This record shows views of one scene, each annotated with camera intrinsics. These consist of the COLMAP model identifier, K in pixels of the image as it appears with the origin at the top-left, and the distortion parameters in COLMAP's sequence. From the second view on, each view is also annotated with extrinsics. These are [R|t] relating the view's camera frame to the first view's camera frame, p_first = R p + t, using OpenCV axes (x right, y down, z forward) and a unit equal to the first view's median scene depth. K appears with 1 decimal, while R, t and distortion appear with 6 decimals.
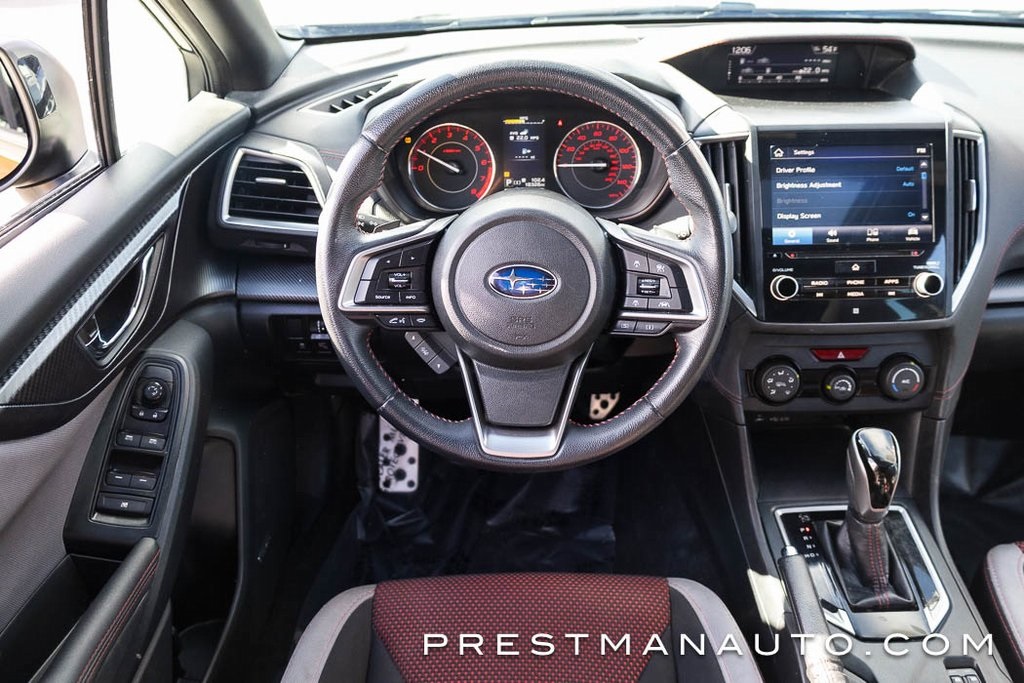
lens RADIAL K [[854.7, 0, 551.8], [0, 854.7, 325.8], [0, 0, 1]] dist [-0.017192, -0.000064]
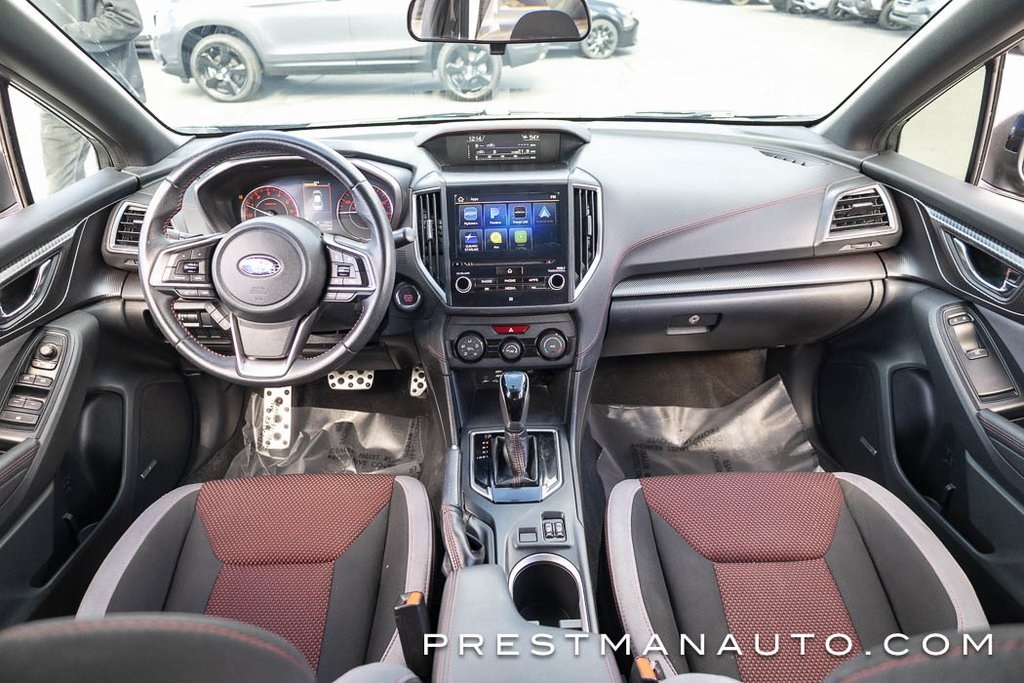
lens RADIAL K [[660.3, 0, 512.0], [0, 660.3, 341.5], [0, 0, 1]] dist [-0.006845, 0.023783]
pose [[0.999808, -0.002569, -0.019432, 0.377190], [0.001130, 0.997279, -0.073708, 0.148643], [0.019568, 0.073672, 0.997091, -0.195309]]
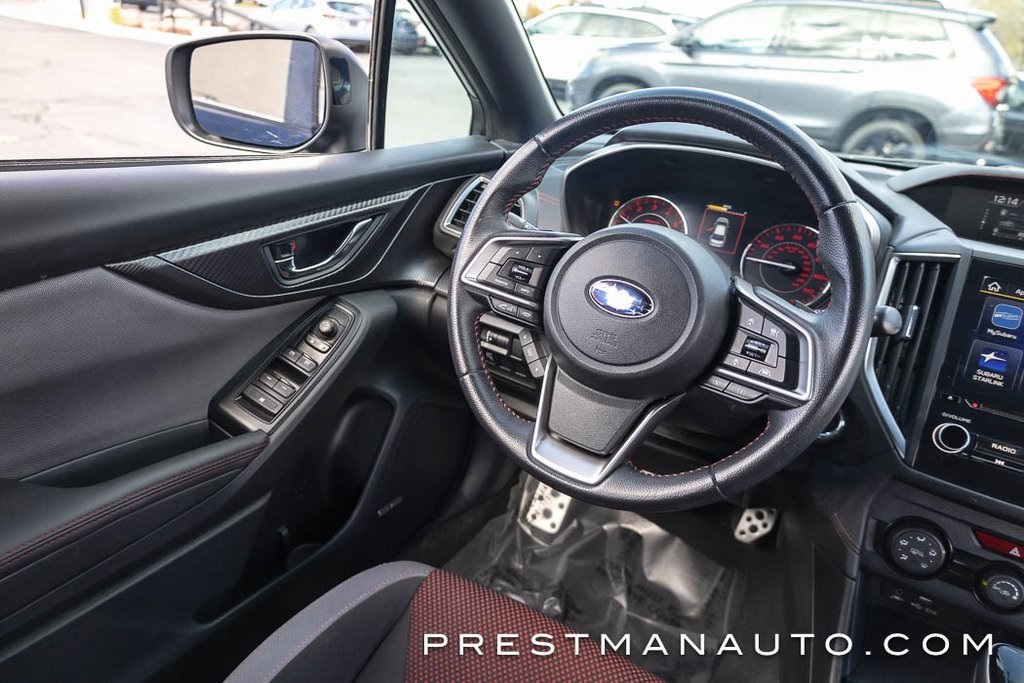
lens RADIAL K [[655.7, 0, 512.0], [0, 655.7, 341.5], [0, 0, 1]] dist [-0.000361, 0.000451]
pose [[0.840165, 0.295485, -0.454764, 0.171733], [-0.370380, 0.925152, -0.083145, 0.080826], [0.396158, 0.238291, 0.886722, 0.238147]]
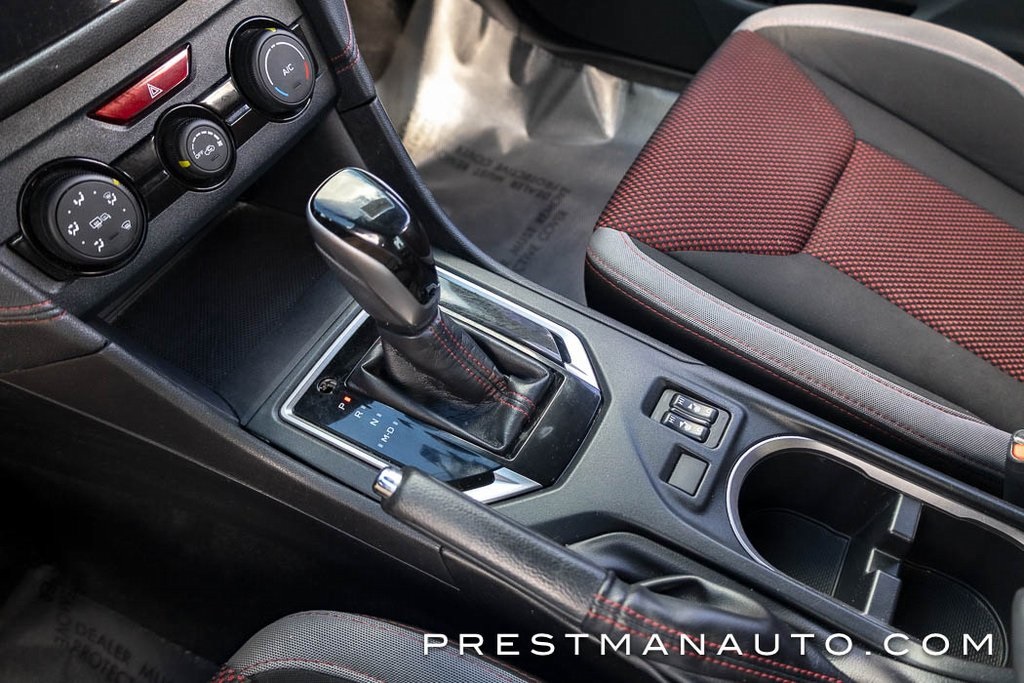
lens RADIAL K [[733.1, 0, 570.4], [0, 733.1, 381.1], [0, 0, 1]] dist [0.002580, -0.000273]
pose [[0.505539, -0.714729, 0.483315, 0.151886], [0.463087, 0.697414, 0.546959, 0.033153], [-0.727998, -0.052692, 0.683552, 0.571649]]
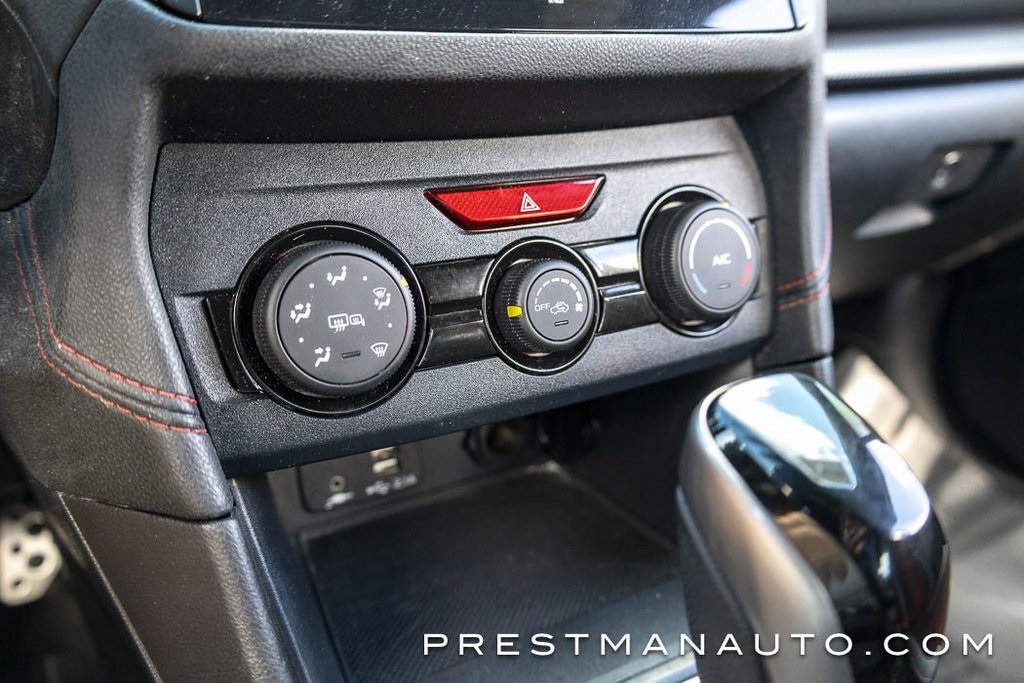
lens RADIAL K [[765.9, 0, 512.0], [0, 765.9, 341.5], [0, 0, 1]] dist [-0.026151, -0.000377]
pose [[0.897177, -0.153193, 0.414253, 0.223294], [0.218004, 0.969303, -0.113693, 0.115231], [-0.384119, 0.192311, 0.903033, 0.797413]]
